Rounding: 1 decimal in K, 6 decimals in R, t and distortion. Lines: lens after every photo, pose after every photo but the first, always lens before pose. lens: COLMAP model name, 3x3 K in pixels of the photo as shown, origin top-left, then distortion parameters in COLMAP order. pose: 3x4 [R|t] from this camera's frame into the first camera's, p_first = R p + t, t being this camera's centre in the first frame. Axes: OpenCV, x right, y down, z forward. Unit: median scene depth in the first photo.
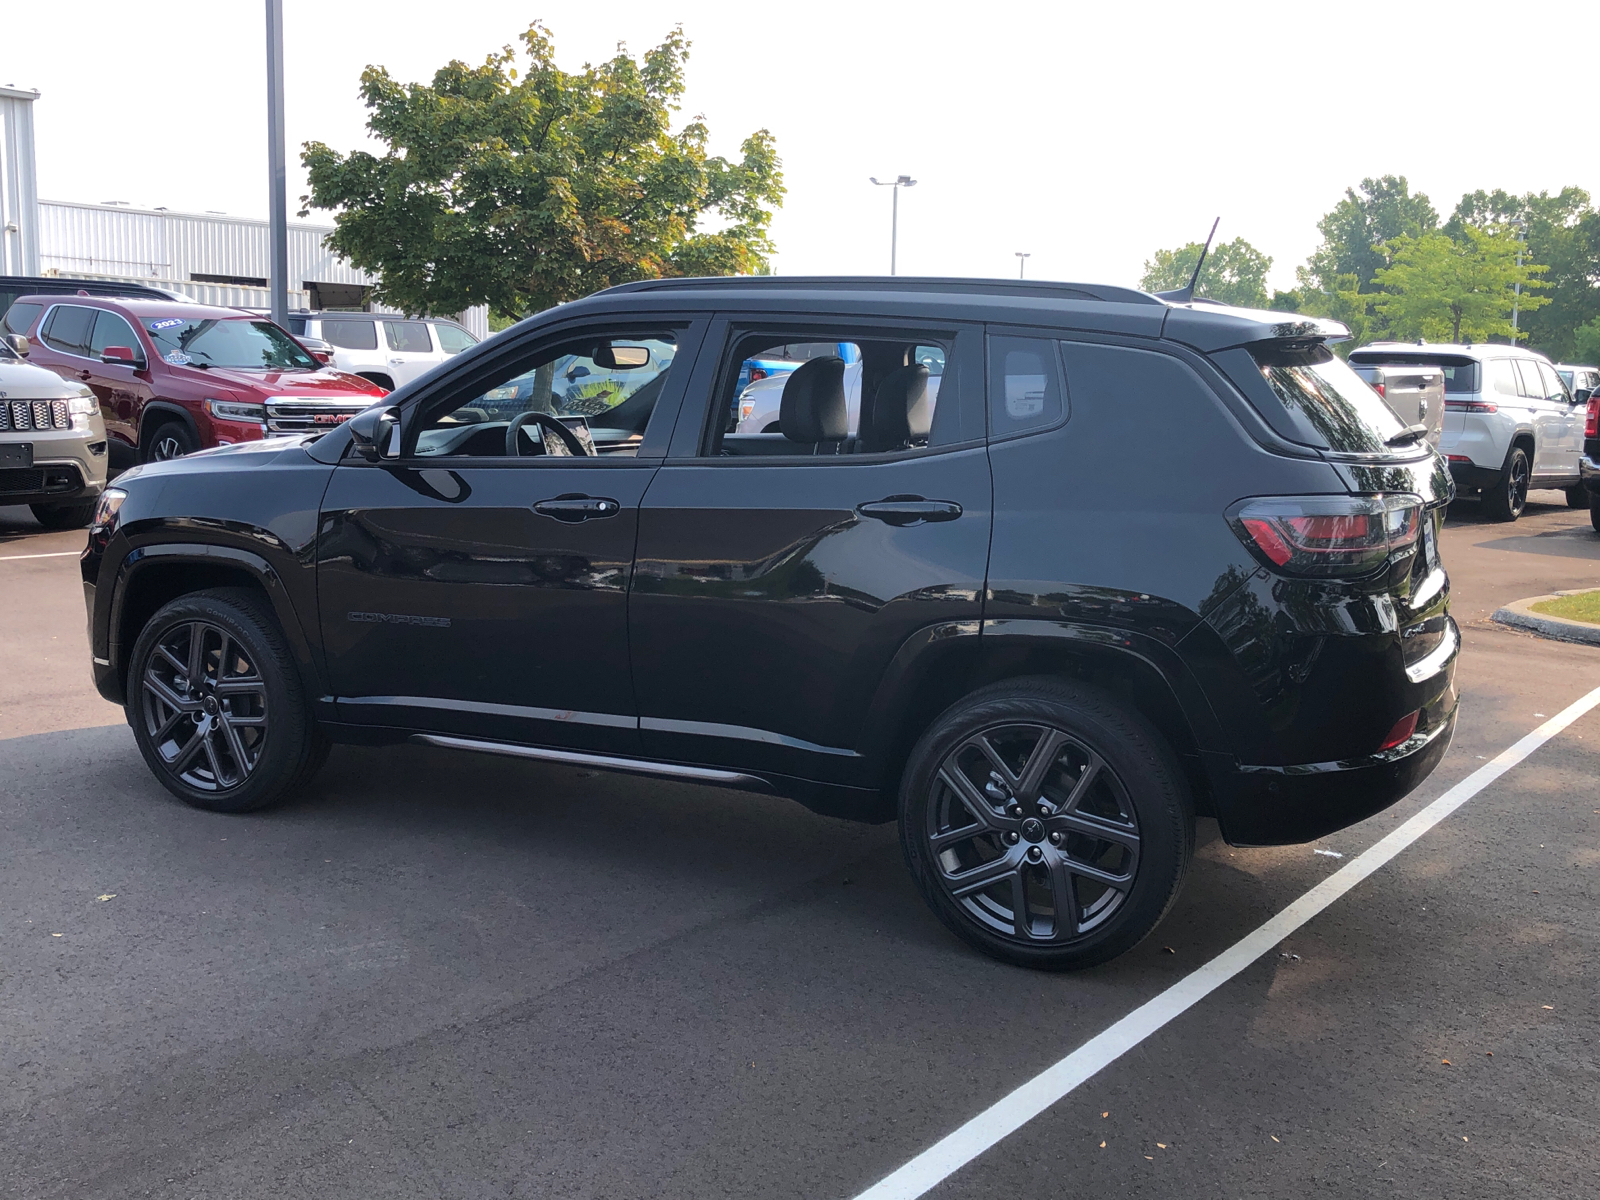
lens RADIAL K [[1553.0, 0, 800.6], [0, 1553.0, 623.4], [0, 0, 1]] dist [0.021573, -0.022980]
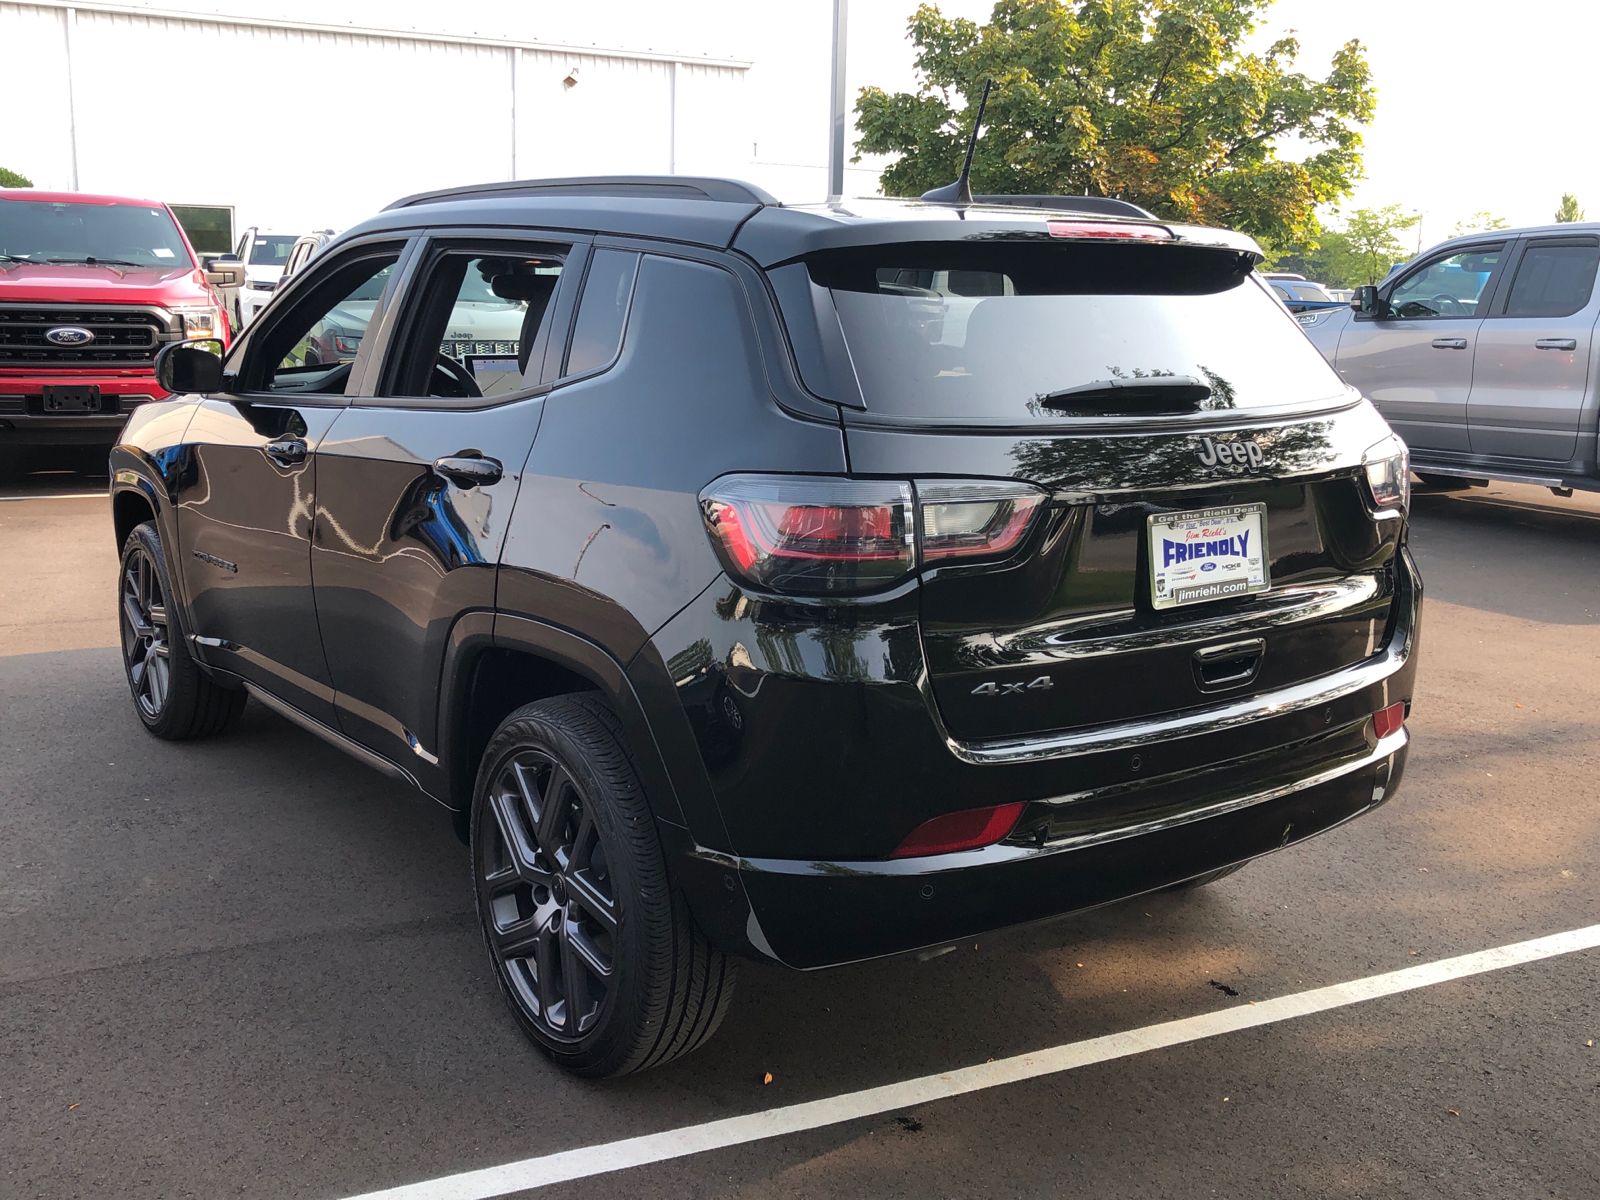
lens RADIAL K [[1571.0, 0, 811.8], [0, 1571.0, 602.4], [0, 0, 1]] dist [-0.001421, 0.001504]
pose [[0.888075, 0.083216, -0.452104, 0.140928], [-0.075617, 0.996526, 0.034889, -0.010606], [0.453437, 0.003202, 0.891283, 0.084219]]
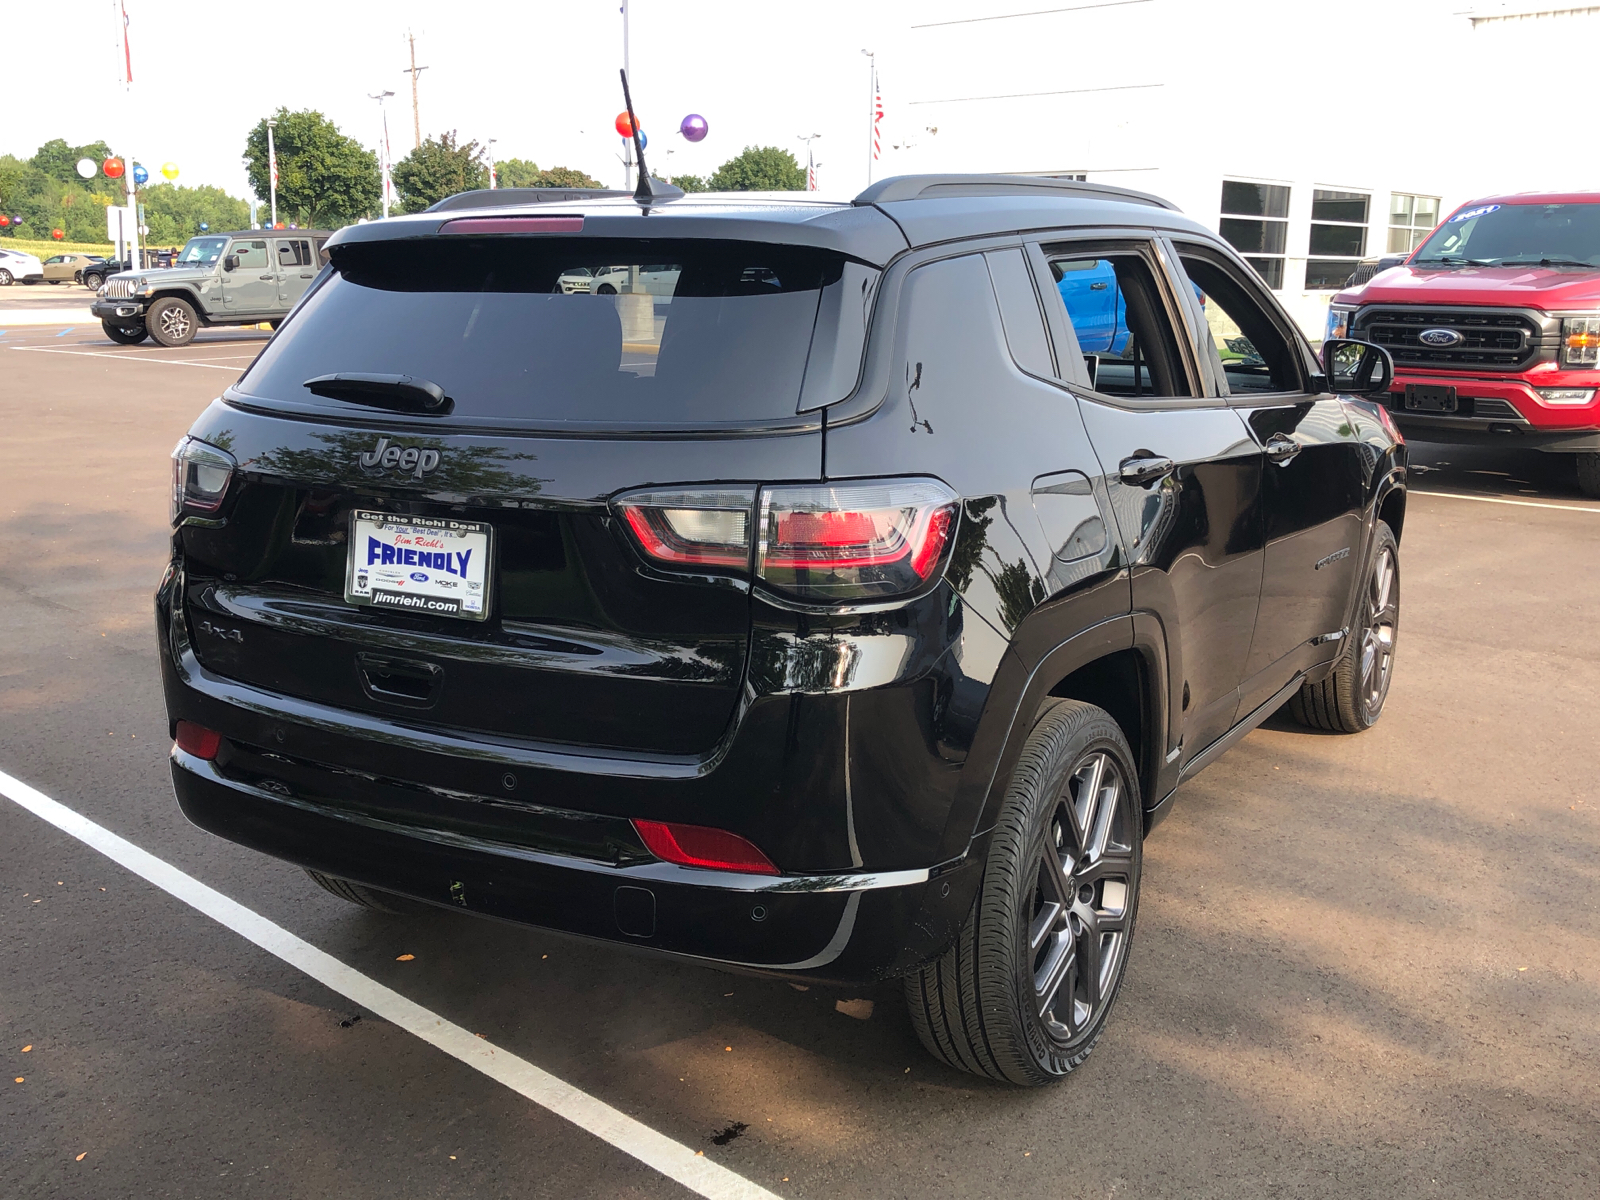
lens RADIAL K [[1571.0, 0, 811.8], [0, 1571.0, 602.4], [0, 0, 1]] dist [-0.001421, 0.001504]
pose [[-0.070378, 0.184566, -0.980297, 0.710735], [-0.175723, 0.965072, 0.194315, -0.191179], [0.981921, 0.185936, -0.035488, 1.135975]]
